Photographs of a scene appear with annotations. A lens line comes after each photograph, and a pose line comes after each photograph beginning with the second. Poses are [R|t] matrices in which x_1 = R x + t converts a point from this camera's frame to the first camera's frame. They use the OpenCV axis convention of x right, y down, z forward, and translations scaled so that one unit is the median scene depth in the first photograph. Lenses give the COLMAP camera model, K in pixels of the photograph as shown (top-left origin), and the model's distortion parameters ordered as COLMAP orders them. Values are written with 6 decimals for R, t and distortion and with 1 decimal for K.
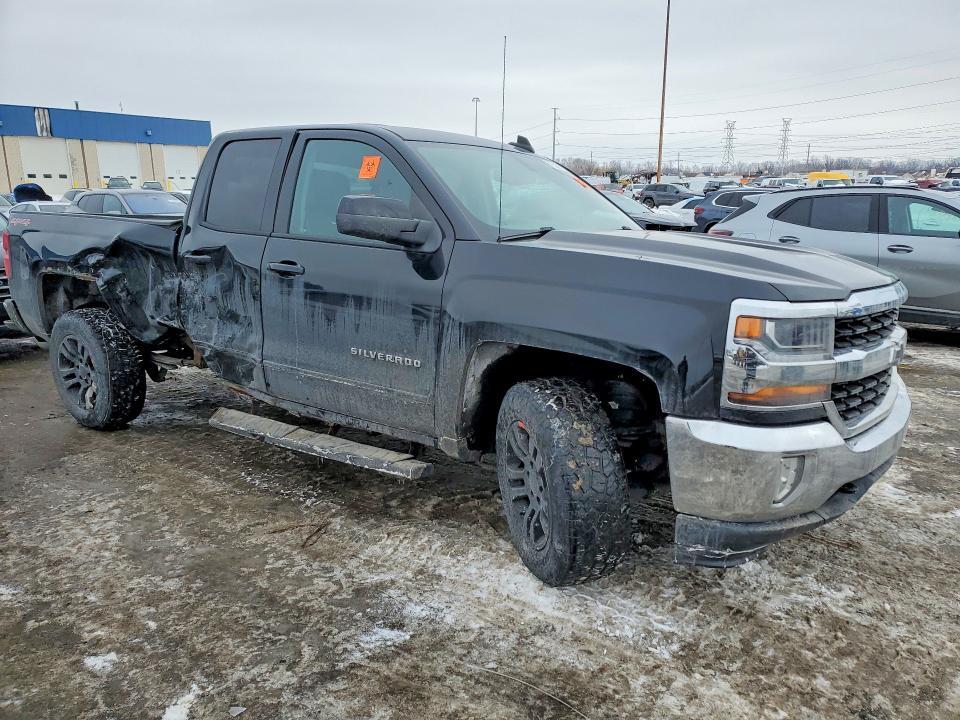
lens RADIAL K [[728.1, 0, 486.6], [0, 728.1, 359.6], [0, 0, 1]] dist [0.023152, -0.001237]
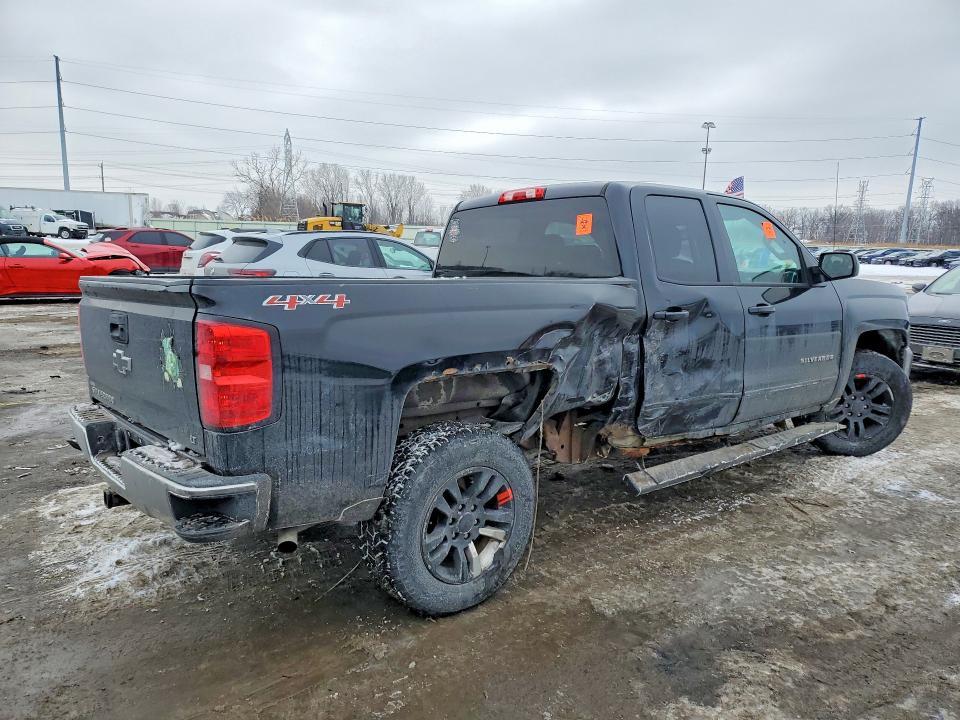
lens RADIAL K [[728.1, 0, 482.2], [0, 728.1, 364.3], [0, 0, 1]] dist [0.023152, -0.001237]
pose [[0.266263, -0.159226, 0.950658, -1.535724], [0.189140, 0.975719, 0.110449, -0.252995], [-0.945161, 0.150399, 0.289914, 1.066975]]
